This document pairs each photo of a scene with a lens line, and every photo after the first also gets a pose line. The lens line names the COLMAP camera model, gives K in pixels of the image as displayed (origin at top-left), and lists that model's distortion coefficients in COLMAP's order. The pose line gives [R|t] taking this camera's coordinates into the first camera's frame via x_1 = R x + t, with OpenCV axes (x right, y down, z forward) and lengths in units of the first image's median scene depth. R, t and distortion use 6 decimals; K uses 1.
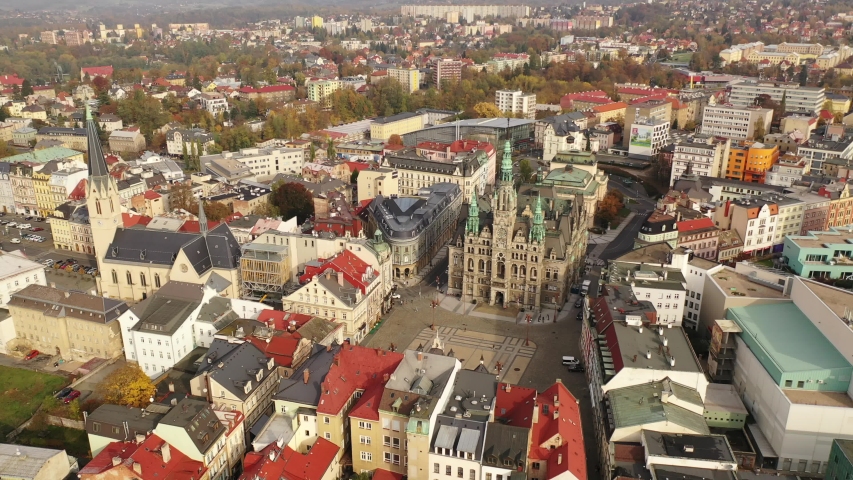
lens RADIAL K [[670.7, 0, 426.5], [0, 670.7, 240.0], [0, 0, 1]] dist [0.006591, -0.002042]
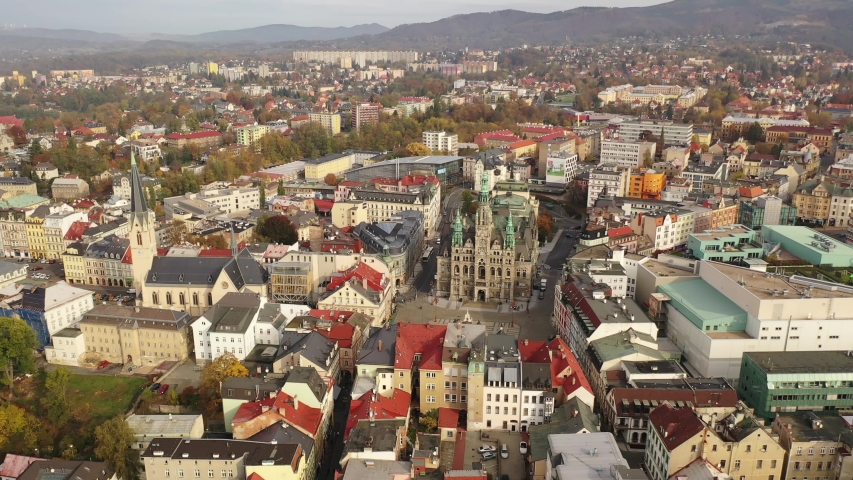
lens RADIAL K [[670.7, 0, 426.5], [0, 670.7, 240.0], [0, 0, 1]] dist [0.006591, -0.002042]
pose [[0.985646, -0.047547, 0.161994, -0.157228], [0.057003, 0.996900, -0.054235, 0.037347], [-0.158913, 0.062690, 0.985300, -0.189428]]
